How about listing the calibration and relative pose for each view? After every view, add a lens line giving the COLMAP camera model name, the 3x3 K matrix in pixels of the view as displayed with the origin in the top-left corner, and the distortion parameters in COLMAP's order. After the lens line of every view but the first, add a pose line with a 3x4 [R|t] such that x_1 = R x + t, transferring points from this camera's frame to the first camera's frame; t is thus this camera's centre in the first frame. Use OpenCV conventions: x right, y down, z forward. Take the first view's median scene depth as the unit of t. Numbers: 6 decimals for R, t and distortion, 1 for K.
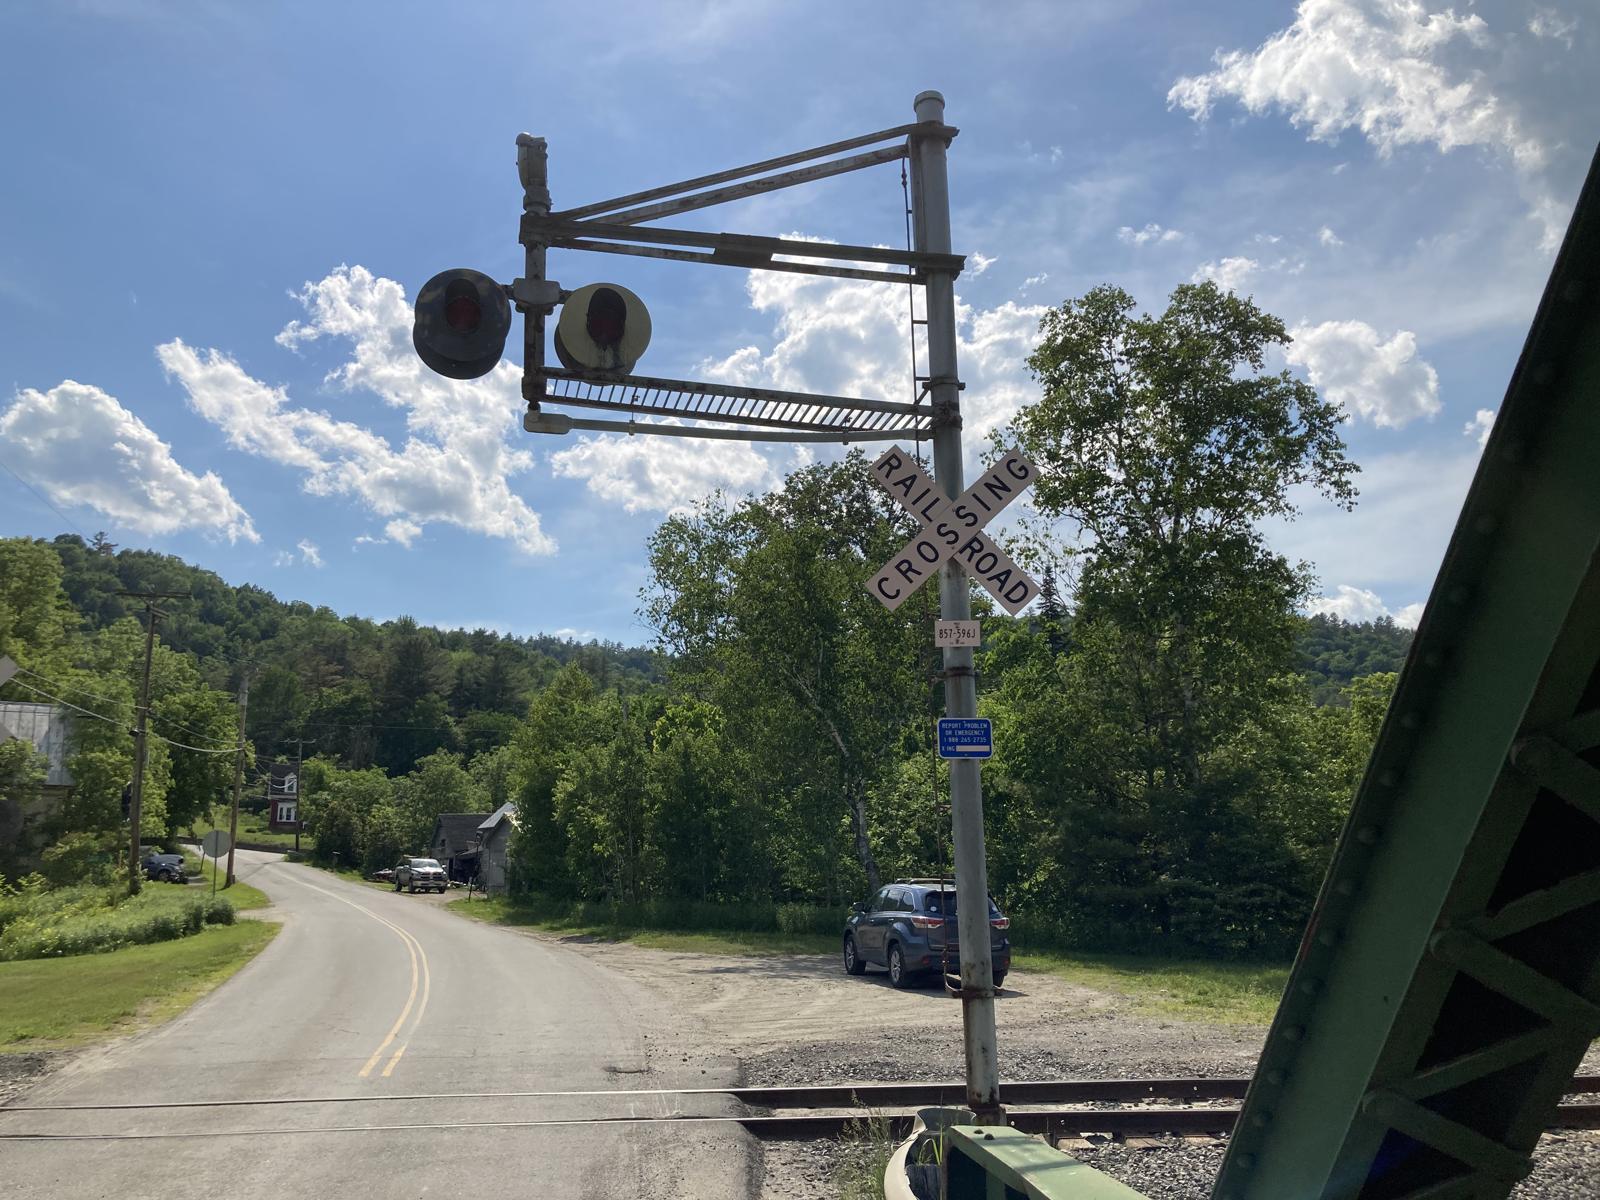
lens RADIAL K [[1303.8, 0, 794.7], [0, 1303.8, 594.1], [0, 0, 1]] dist [0.017978, -0.006902]
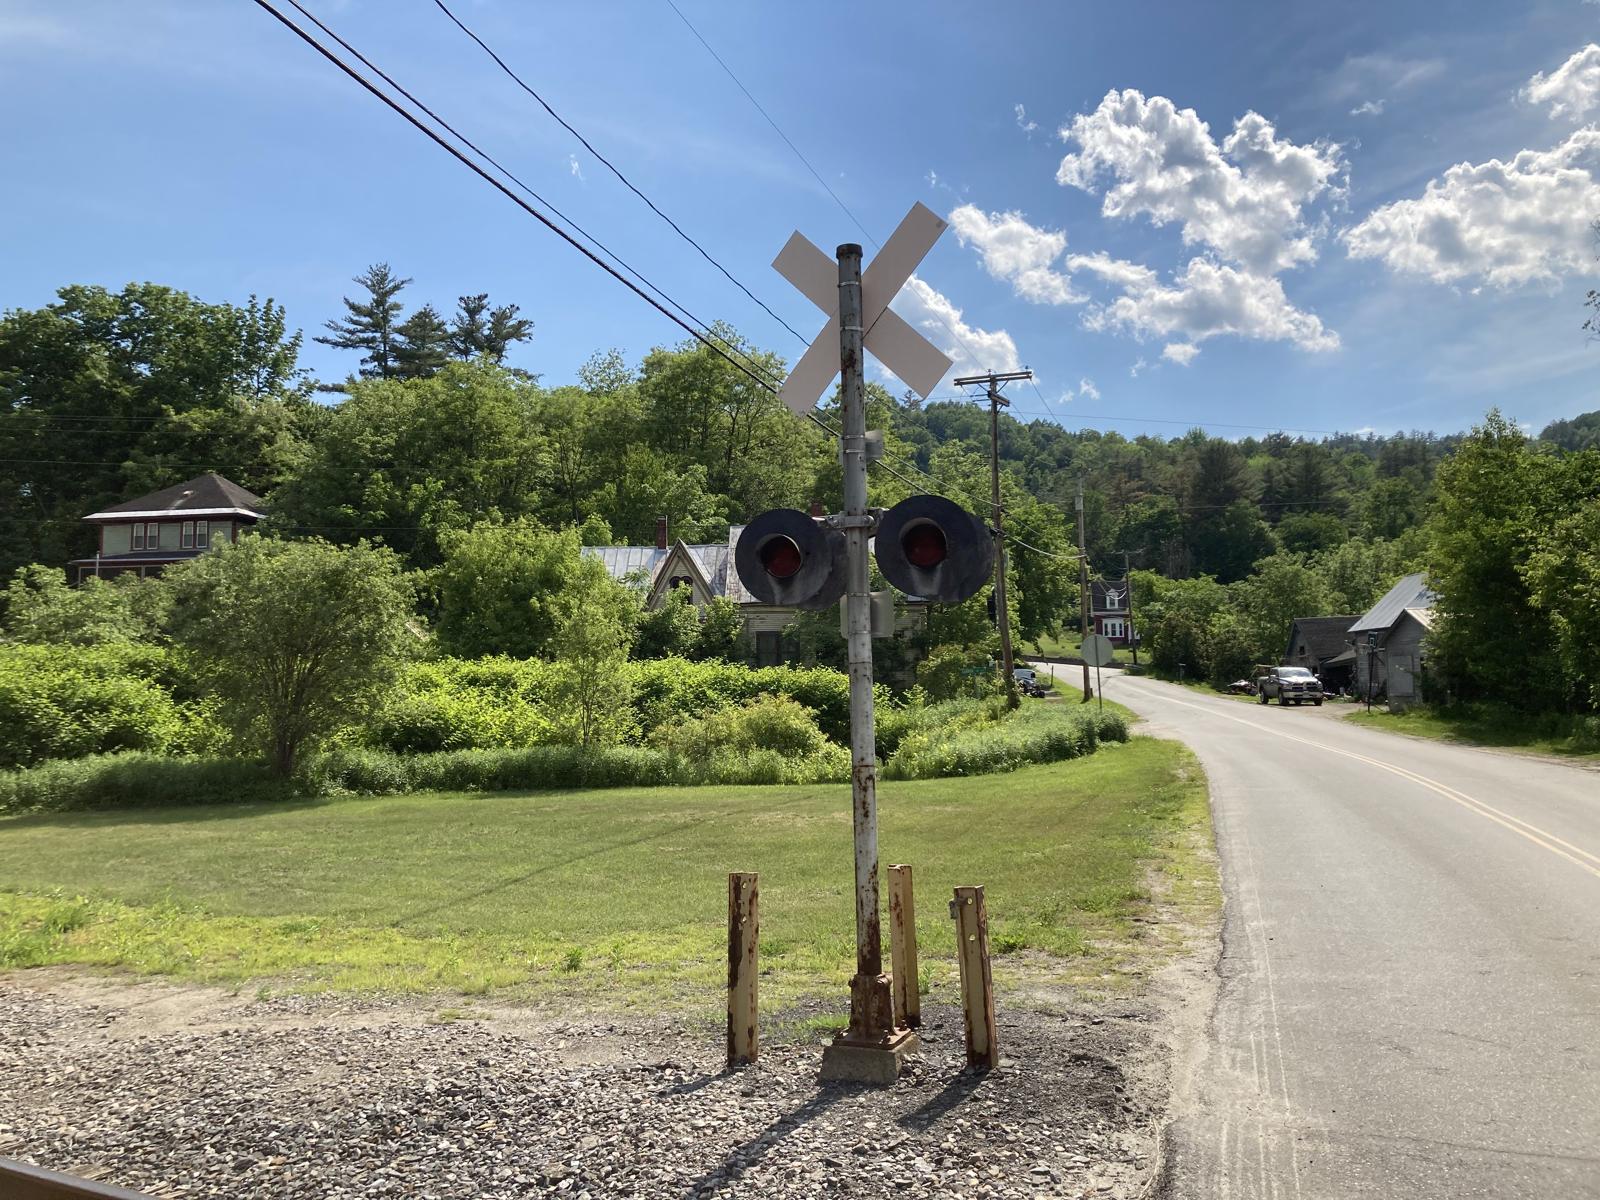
lens RADIAL K [[1293.1, 0, 782.8], [0, 1293.1, 591.9], [0, 0, 1]] dist [0.052804, -0.083872]
pose [[0.824084, -0.057468, -0.563546, -0.090580], [0.133513, 0.986518, 0.094638, 0.031327], [0.550509, -0.153230, 0.820646, 0.133736]]
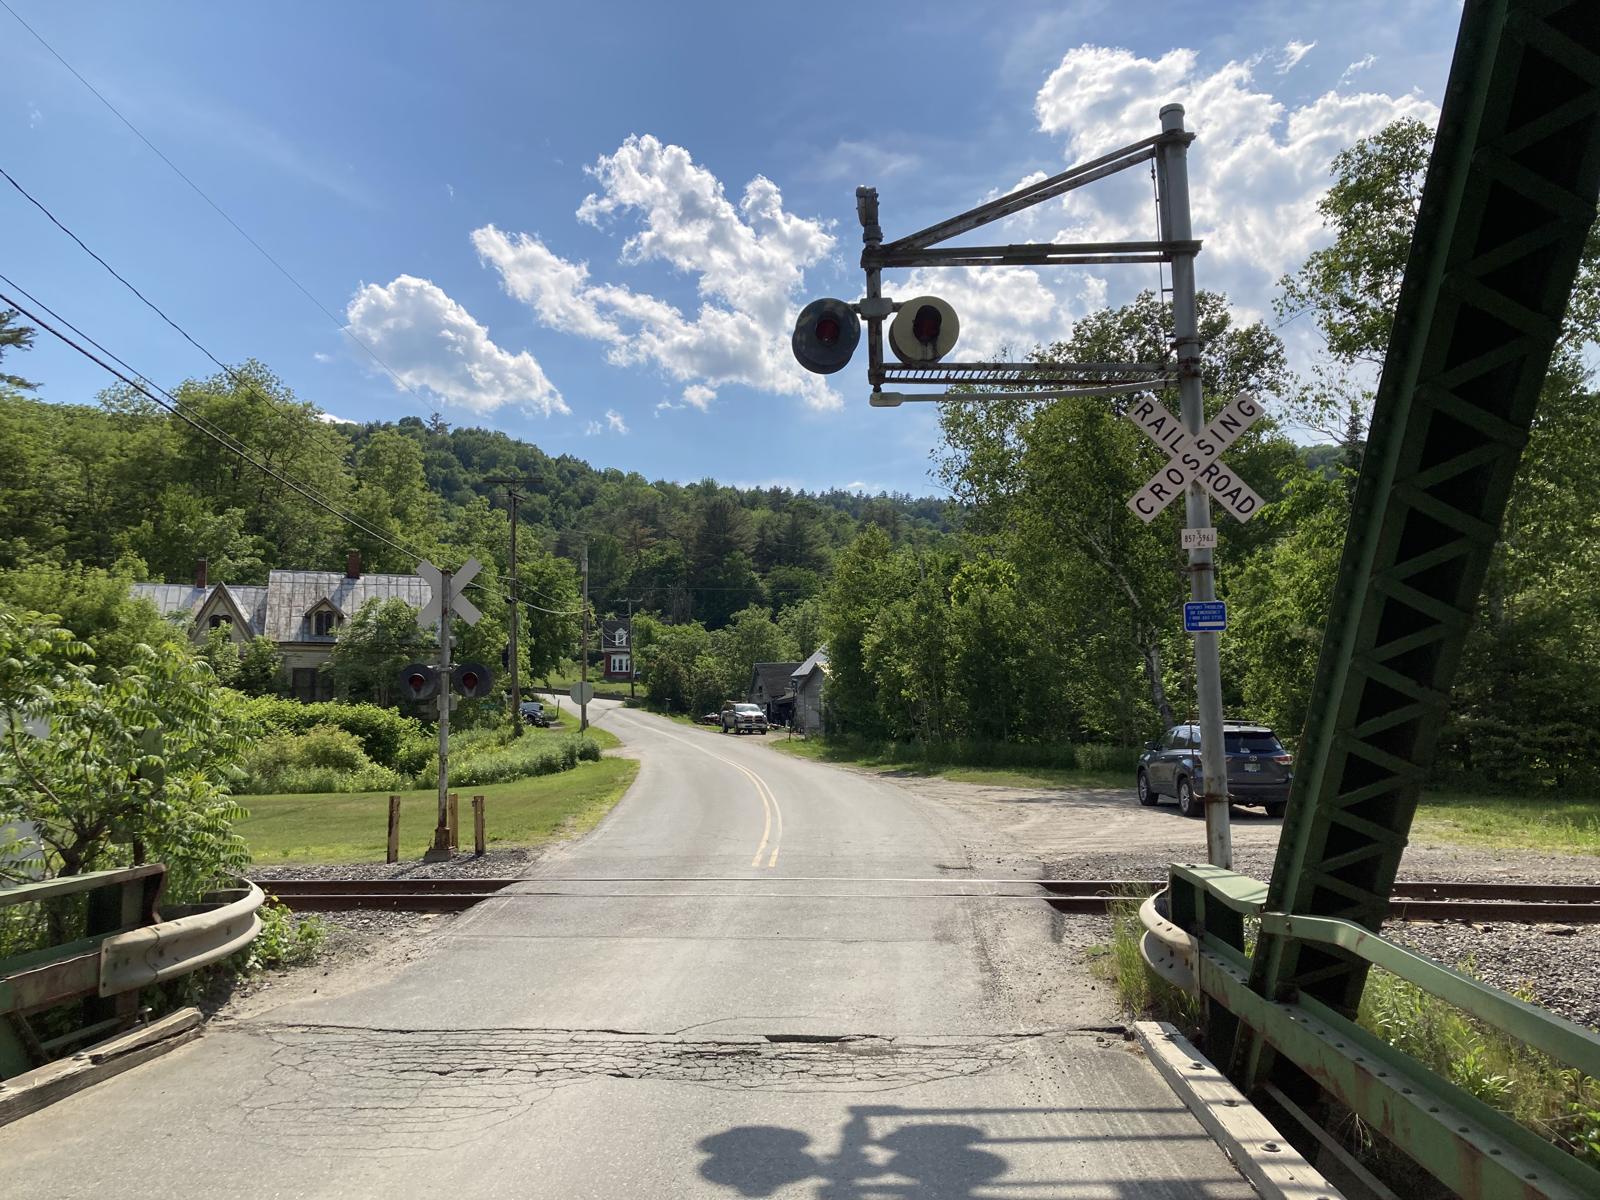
lens RADIAL K [[1293.1, 0, 782.8], [0, 1293.1, 591.9], [0, 0, 1]] dist [0.052804, -0.083872]
pose [[0.972391, -0.028282, -0.231639, 0.002051], [0.054615, 0.992642, 0.108071, -0.009763], [0.226878, -0.117738, 0.966780, -0.046008]]
